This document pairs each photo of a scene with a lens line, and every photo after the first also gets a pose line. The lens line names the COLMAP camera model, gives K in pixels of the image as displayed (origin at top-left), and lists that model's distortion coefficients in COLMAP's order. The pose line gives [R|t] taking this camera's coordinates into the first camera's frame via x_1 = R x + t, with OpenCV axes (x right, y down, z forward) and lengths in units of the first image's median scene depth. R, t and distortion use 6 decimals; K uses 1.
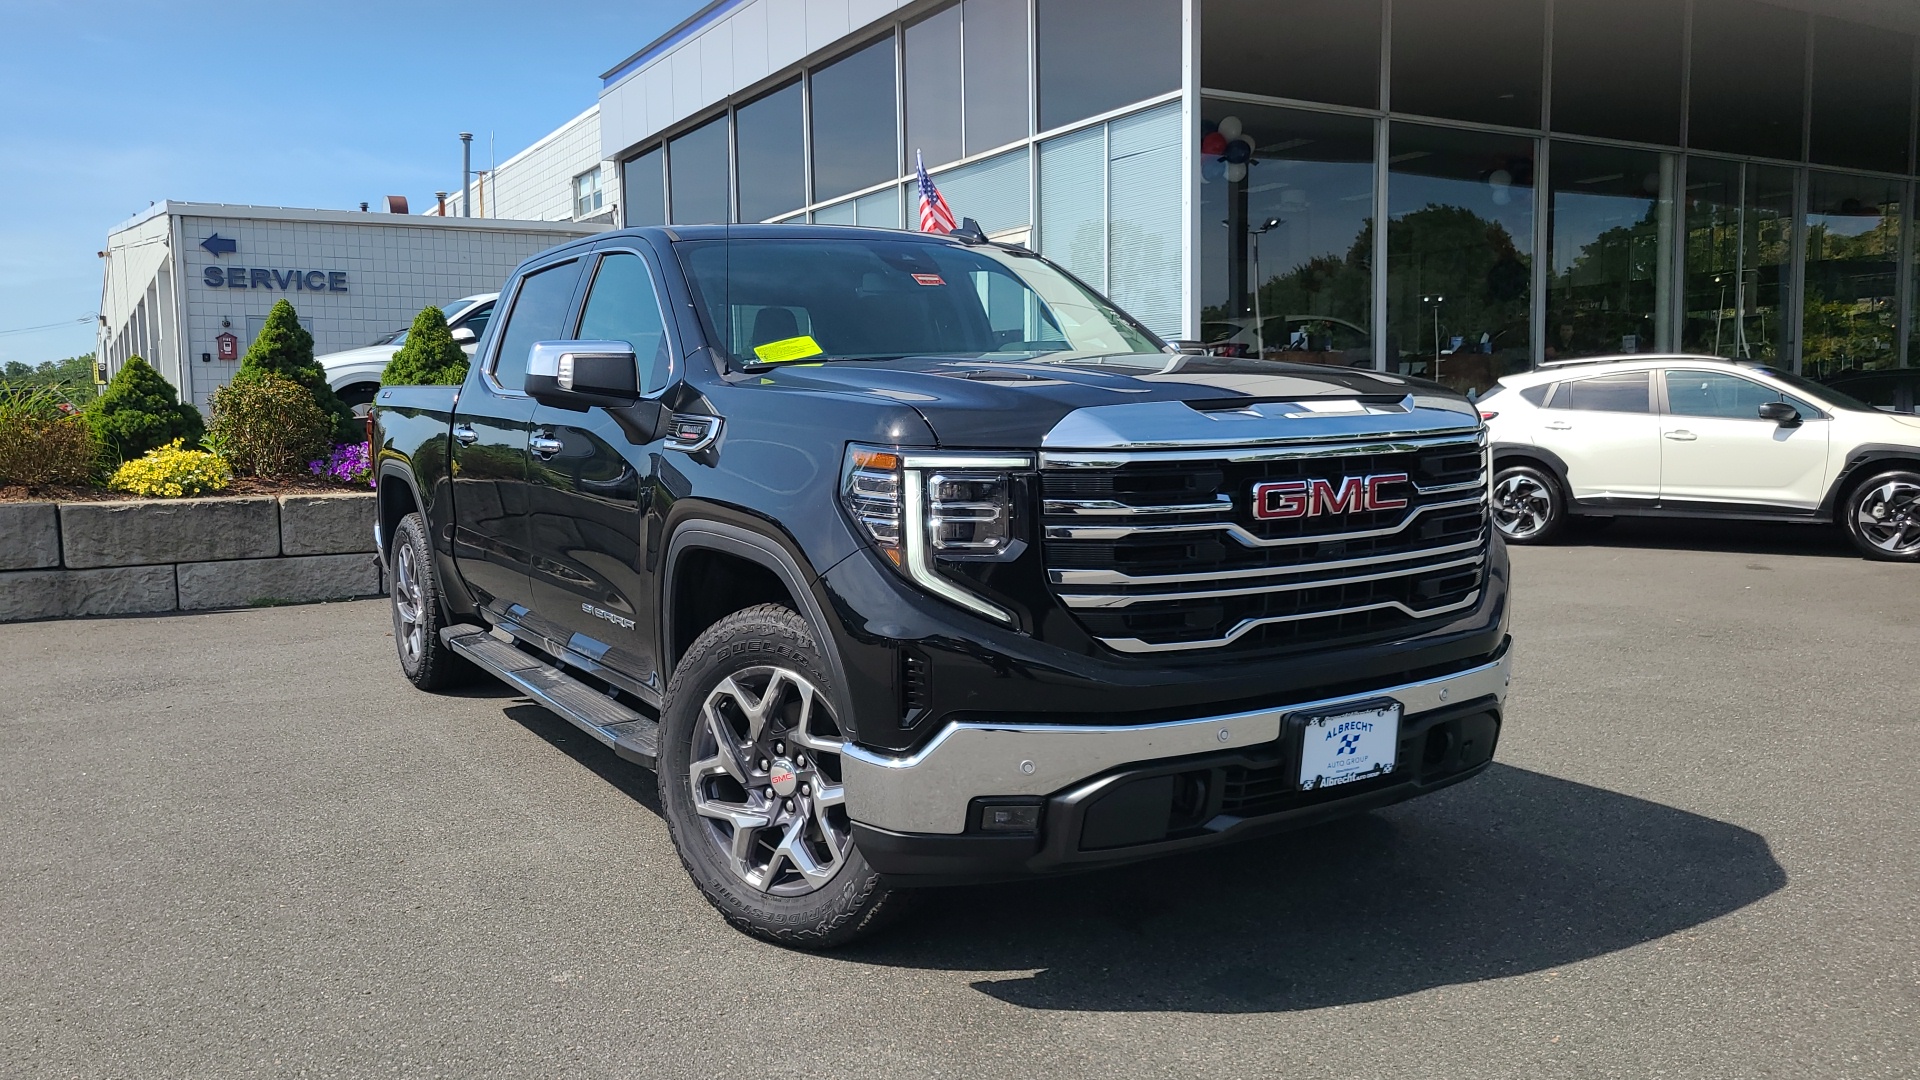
lens RADIAL K [[1408.9, 0, 930.2], [0, 1408.9, 539.4], [0, 0, 1]] dist [0.056237, -0.035502]
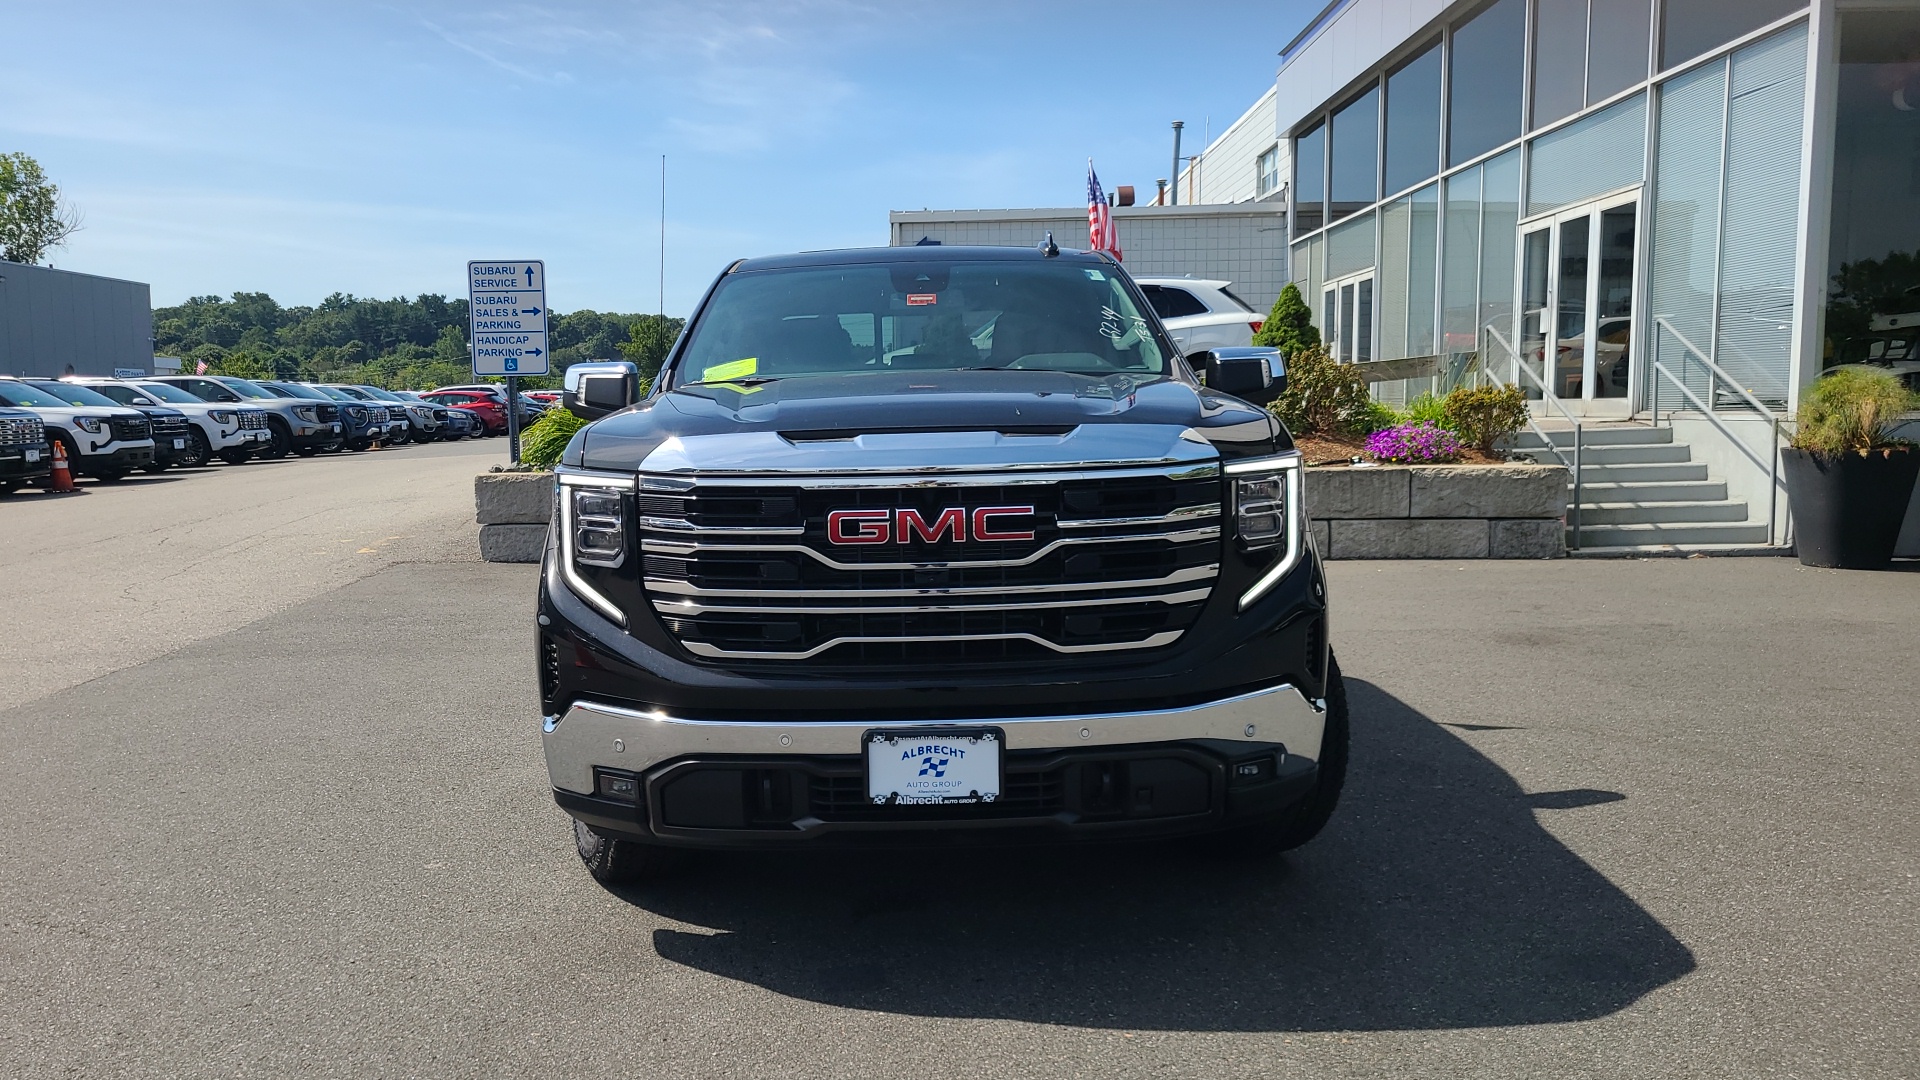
lens RADIAL K [[1410.8, 0, 942.3], [0, 1410.8, 540.5], [0, 0, 1]] dist [0.055618, -0.034869]
pose [[0.862742, 0.057553, -0.502359, 0.775442], [-0.047402, 0.998332, 0.032968, -0.051715], [0.503418, -0.004630, 0.864031, 0.113194]]
